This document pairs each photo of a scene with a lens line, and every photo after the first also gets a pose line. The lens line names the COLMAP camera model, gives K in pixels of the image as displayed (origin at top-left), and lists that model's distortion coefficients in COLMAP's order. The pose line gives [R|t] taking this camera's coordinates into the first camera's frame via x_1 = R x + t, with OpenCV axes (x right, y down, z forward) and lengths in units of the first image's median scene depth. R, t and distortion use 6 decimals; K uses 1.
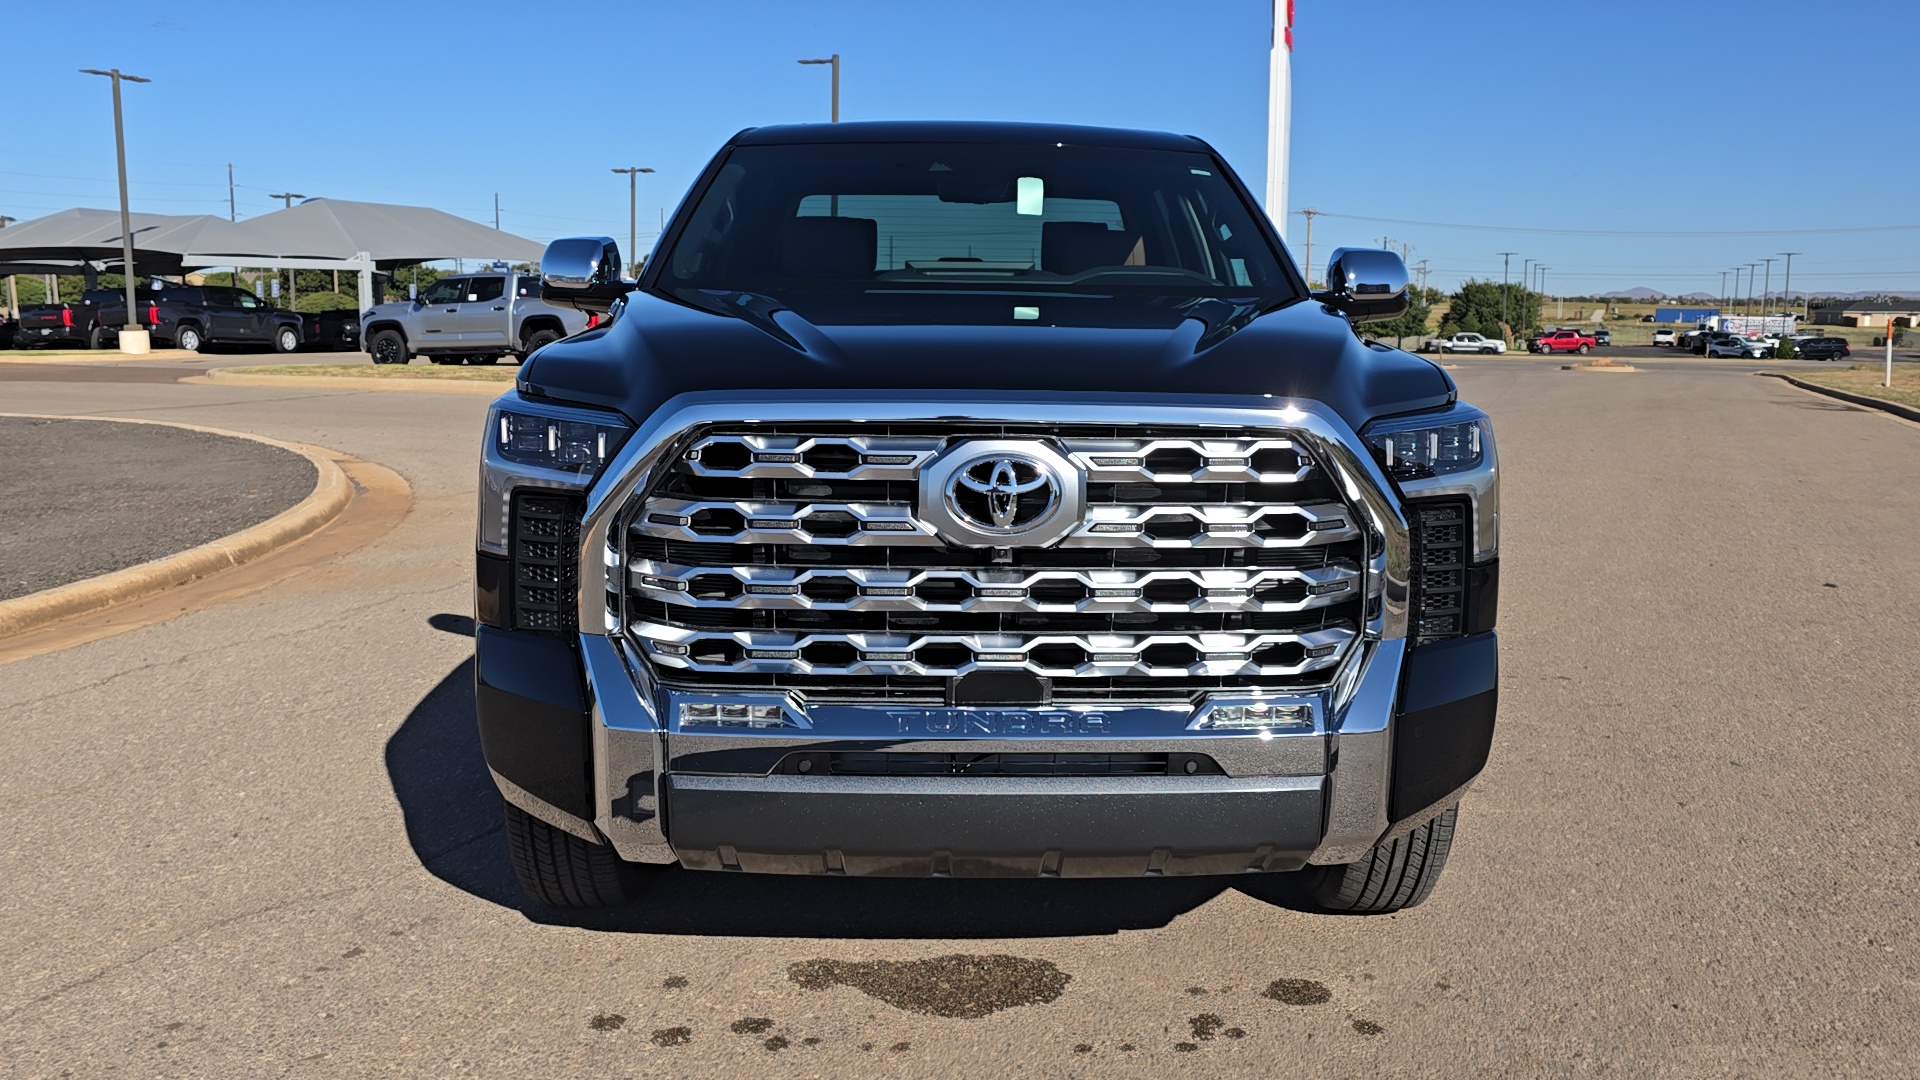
lens RADIAL K [[1608.8, 0, 975.5], [0, 1608.8, 534.1], [0, 0, 1]] dist [-0.012995, 0.020588]
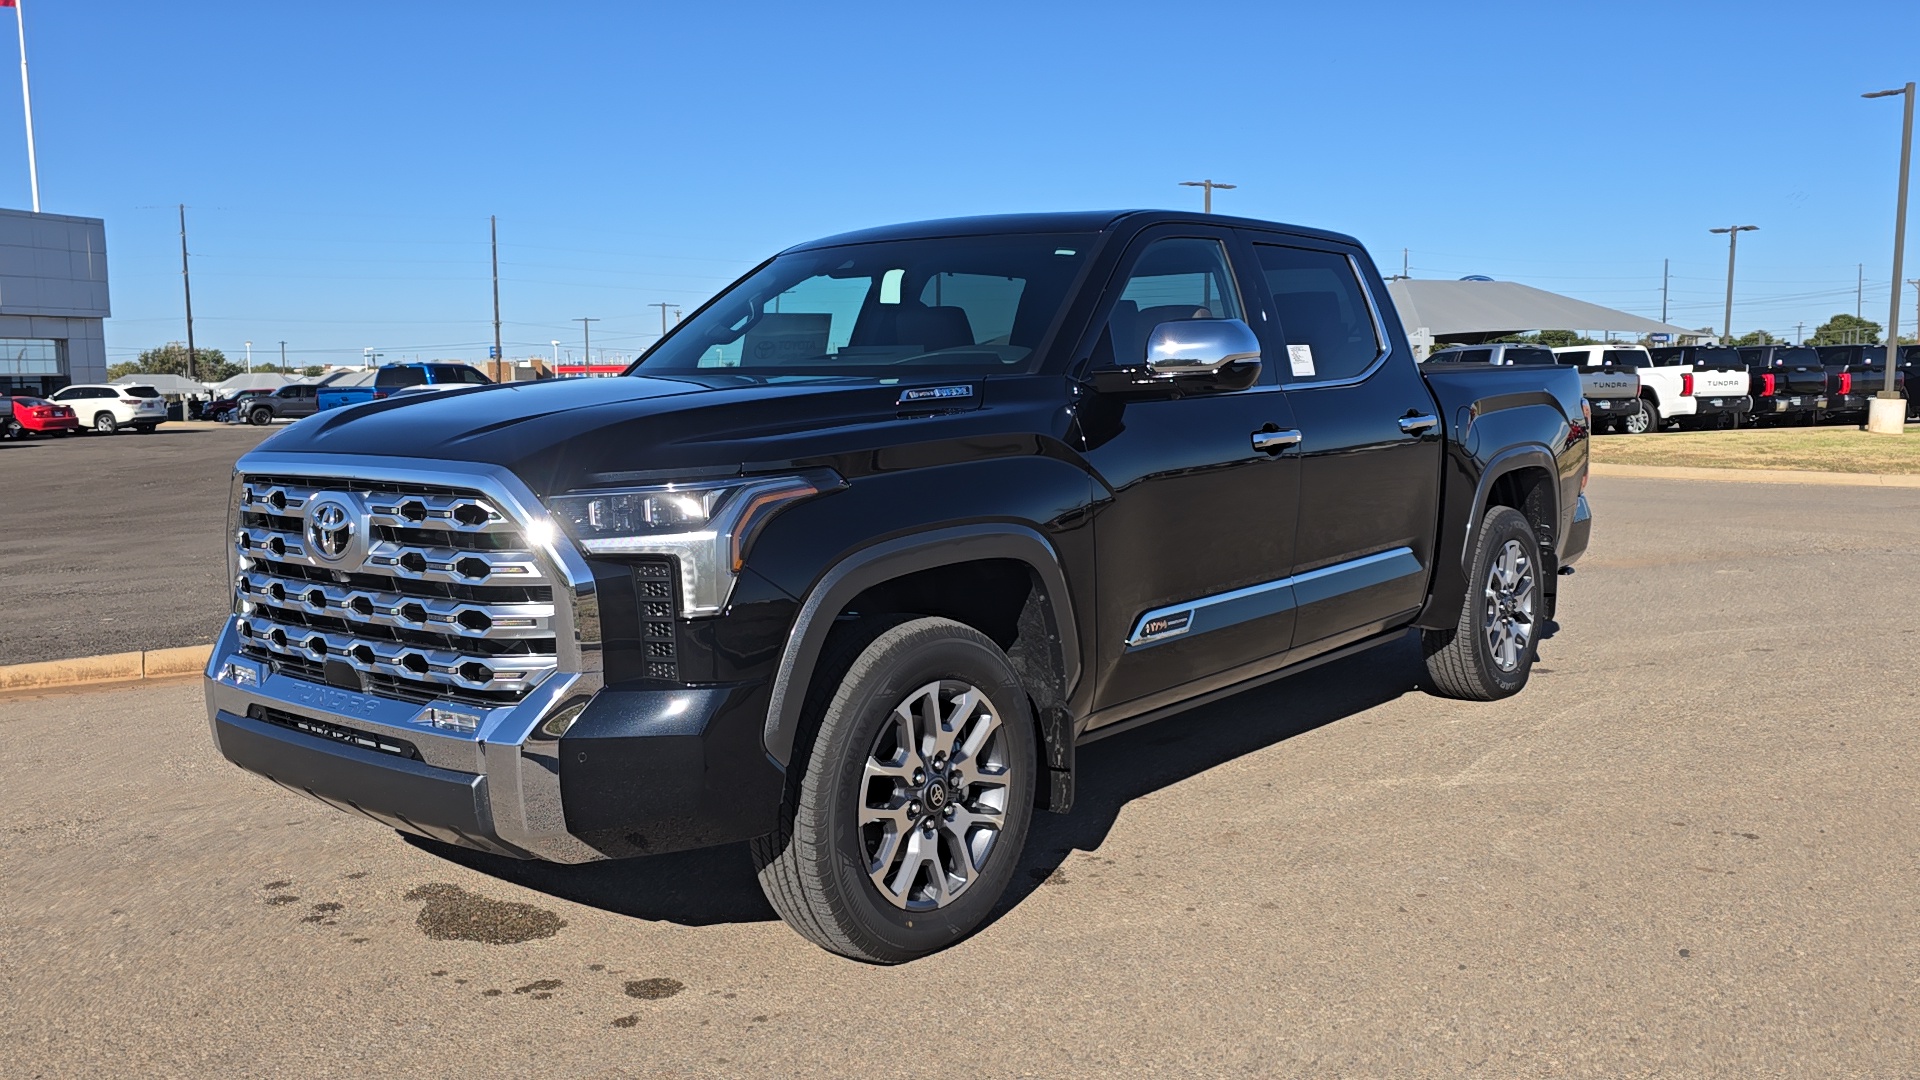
lens RADIAL K [[1608.8, 0, 978.6], [0, 1608.8, 546.7], [0, 0, 1]] dist [-0.012995, 0.020588]
pose [[0.756159, 0.050914, -0.652404, 1.097533], [-0.074135, 0.997215, -0.008101, -0.034462], [0.650175, 0.054492, 0.757828, 0.270989]]
